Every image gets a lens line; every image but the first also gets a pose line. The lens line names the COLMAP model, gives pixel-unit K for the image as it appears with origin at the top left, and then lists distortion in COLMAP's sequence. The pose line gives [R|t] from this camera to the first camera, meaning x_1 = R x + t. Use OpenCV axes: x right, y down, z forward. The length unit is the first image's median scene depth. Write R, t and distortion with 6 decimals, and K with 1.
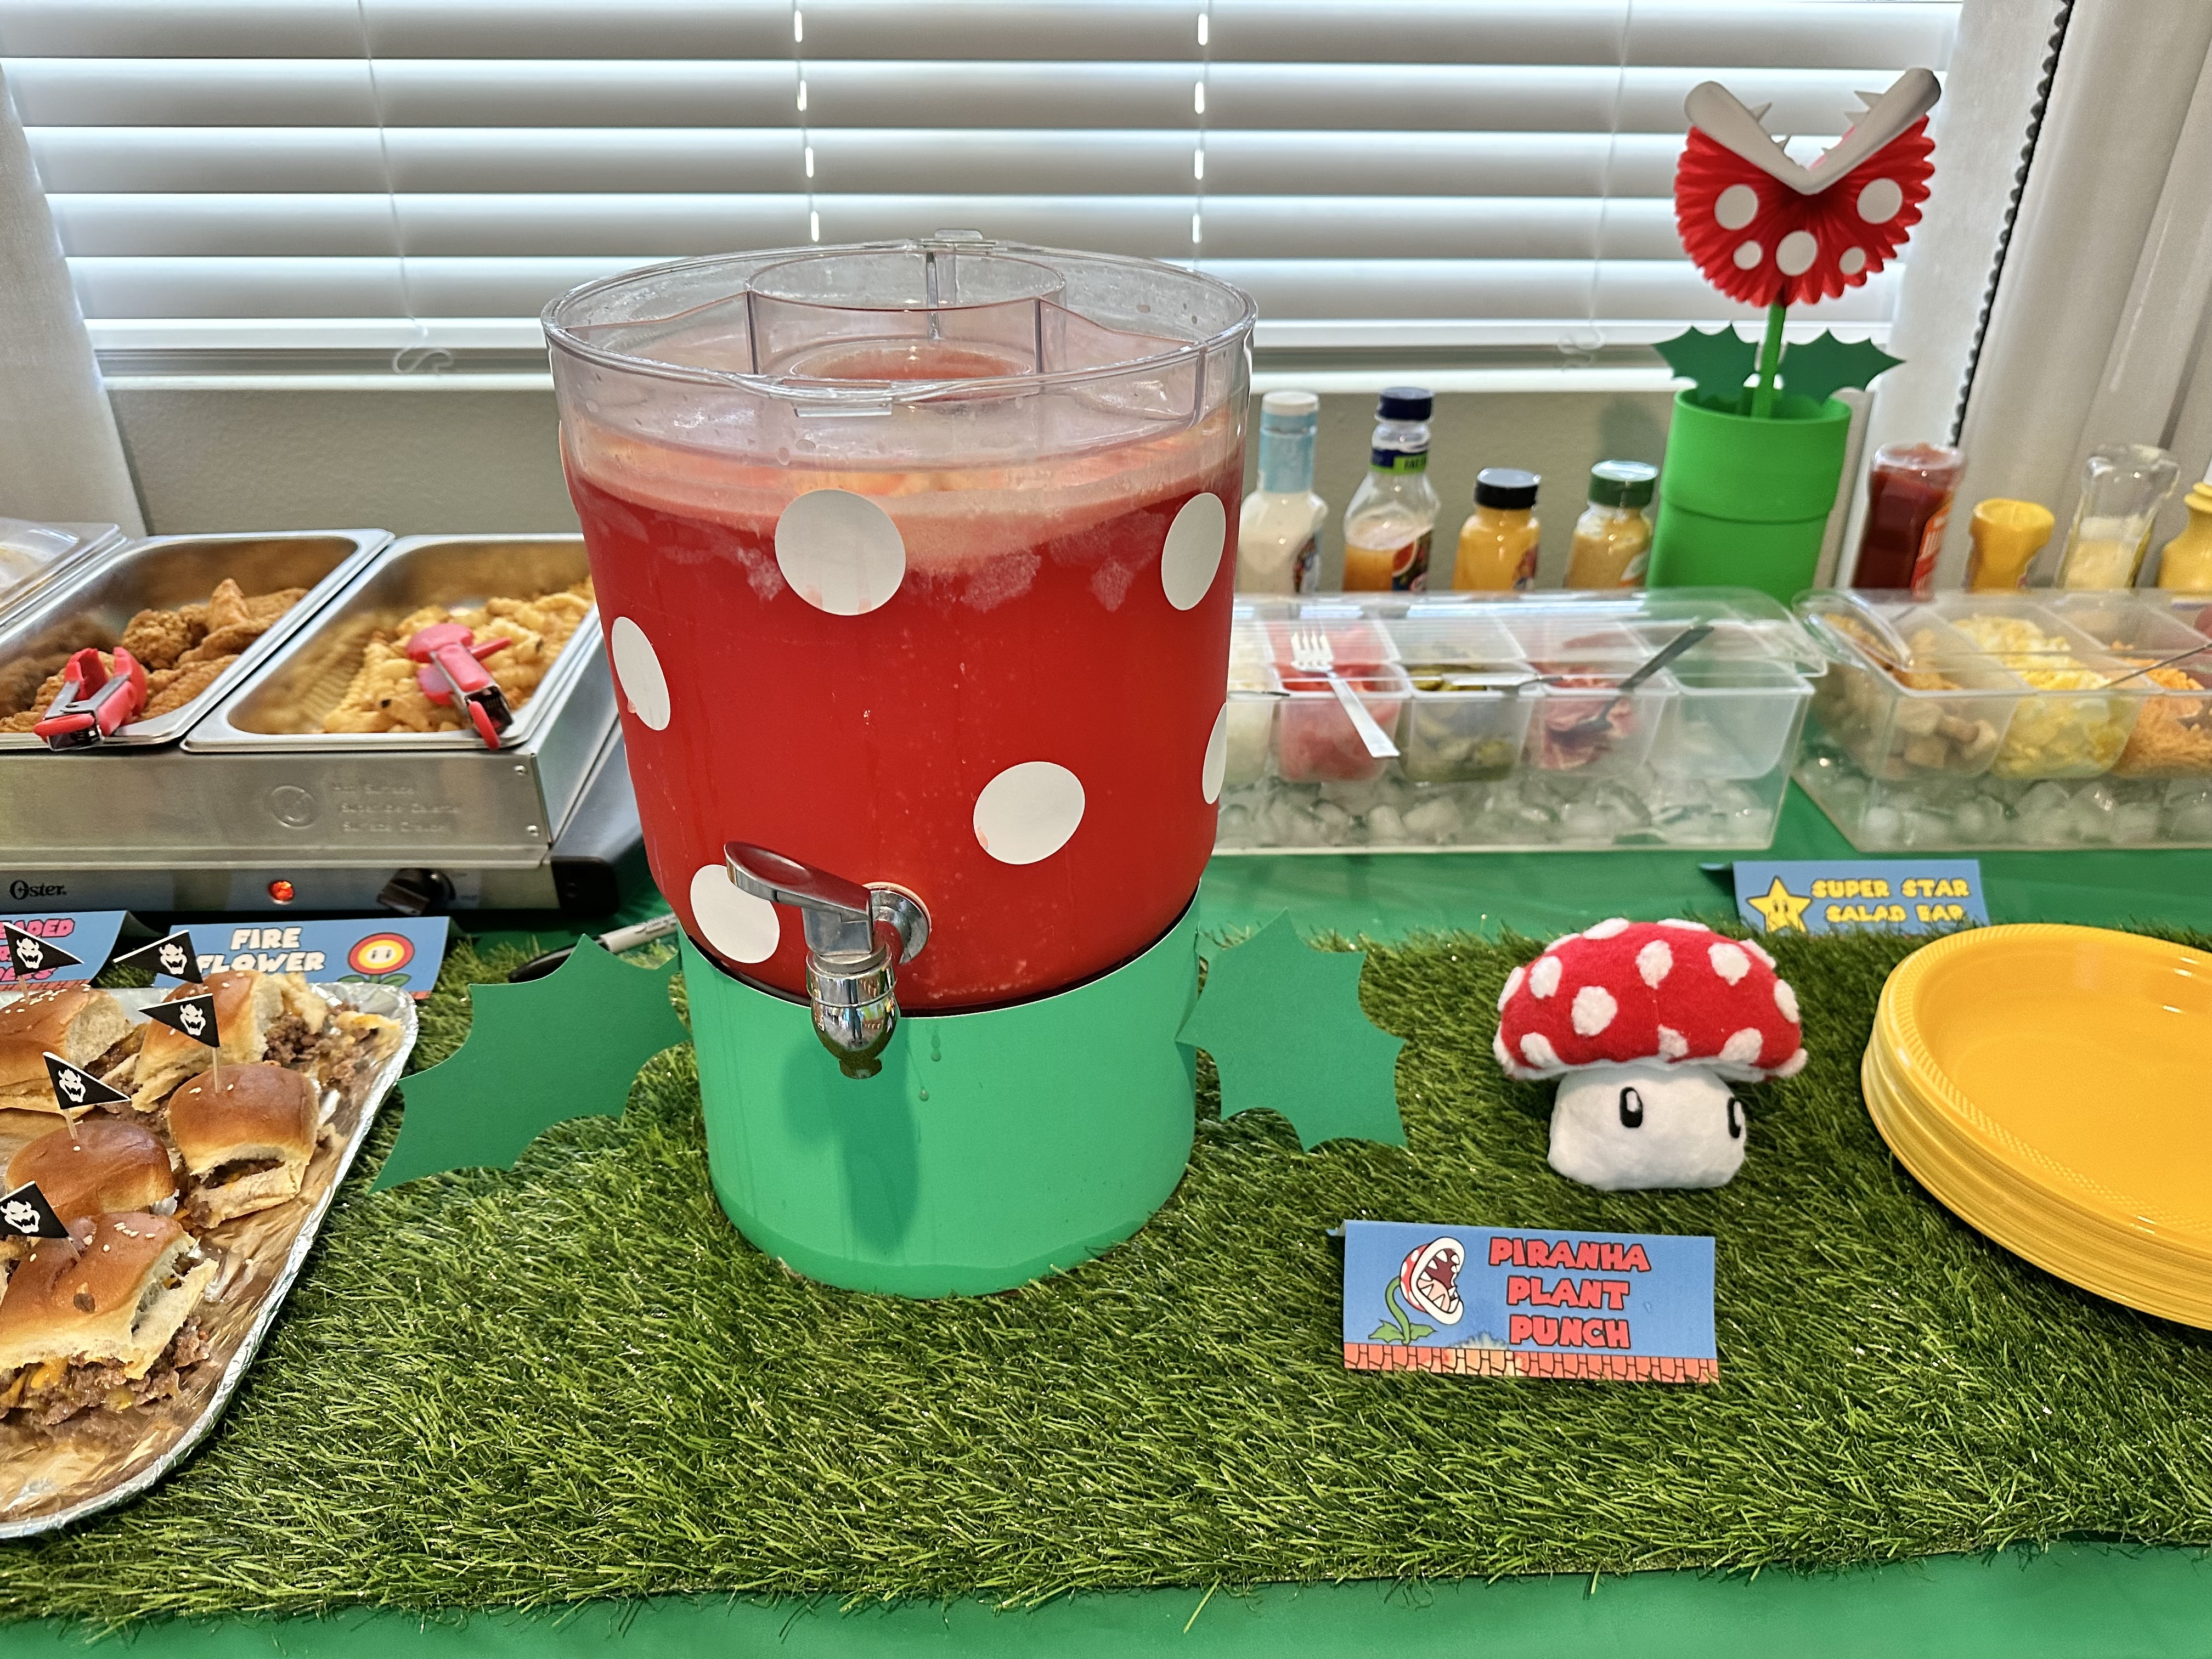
lens RADIAL K [[1609.8, 0, 1097.5], [0, 1609.8, 816.7], [0, 0, 1]] dist [-0.004082, -0.015915]
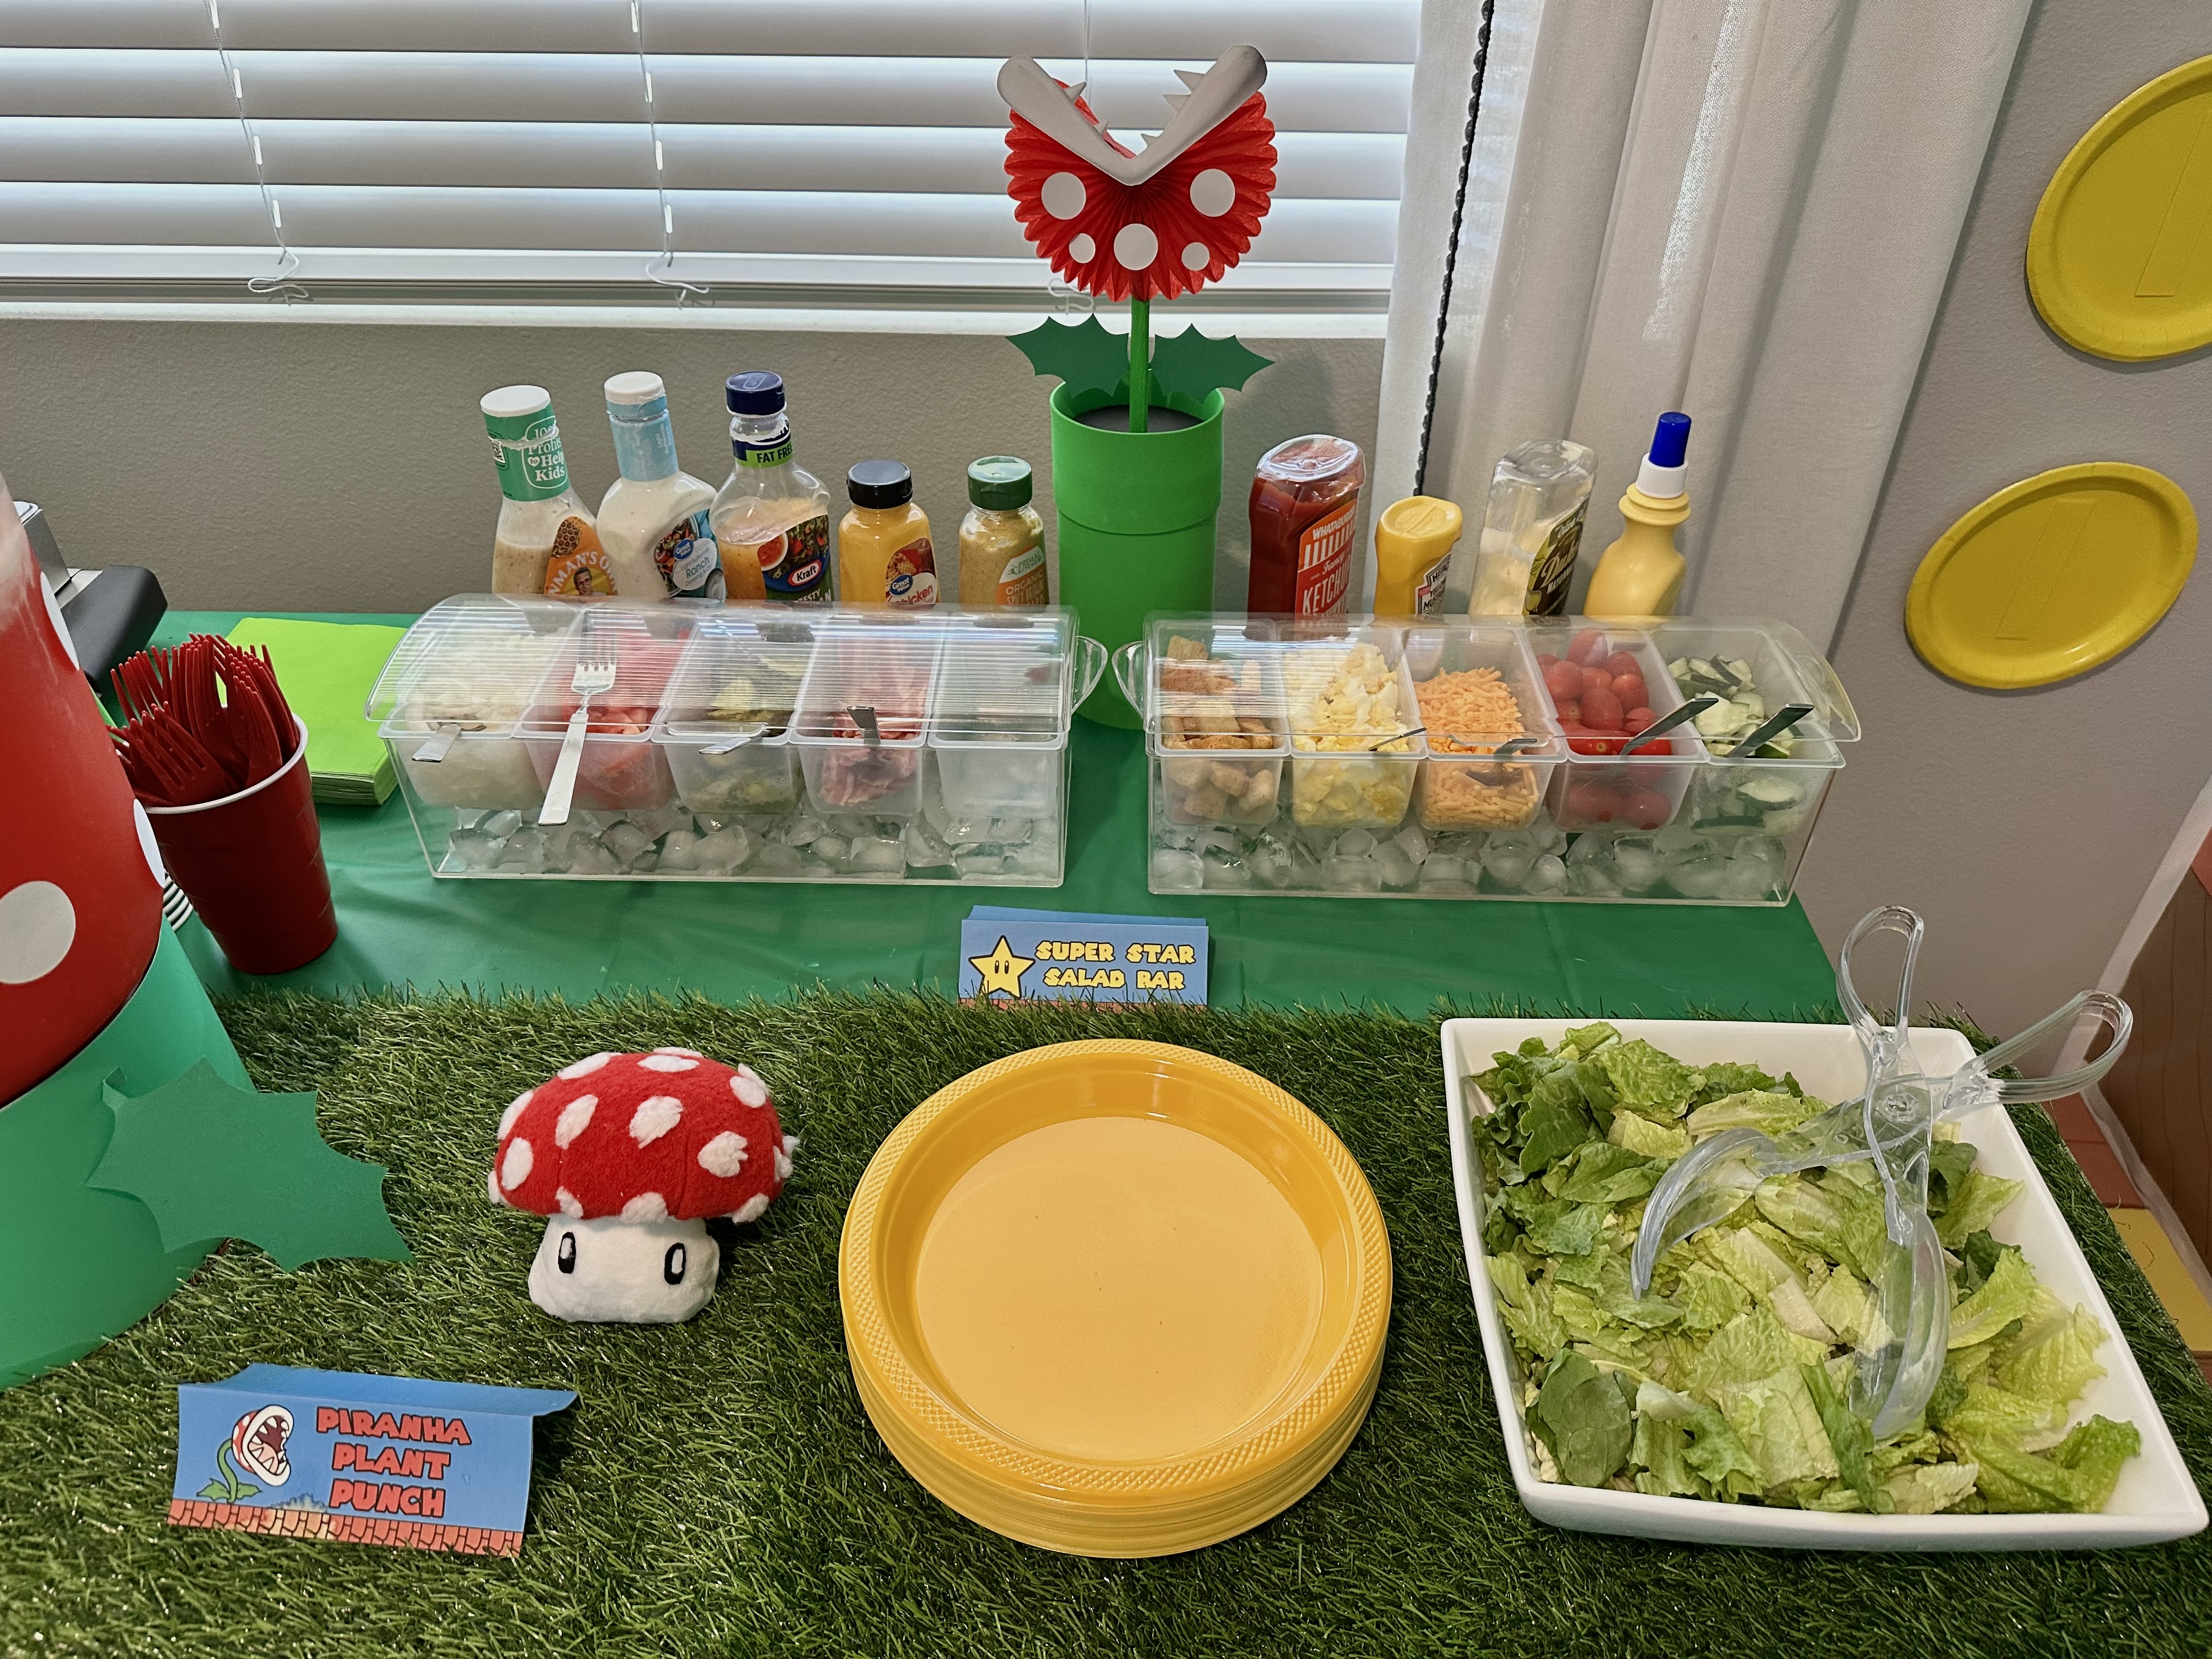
lens RADIAL K [[1535.8, 0, 1111.7], [0, 1535.8, 839.4], [0, 0, 1]] dist [0.024365, -0.011005]
pose [[0.998801, 0.032611, -0.036518, 0.499108], [-0.025878, 0.984815, 0.171669, -0.178994], [0.041562, -0.170518, 0.984478, 0.070692]]
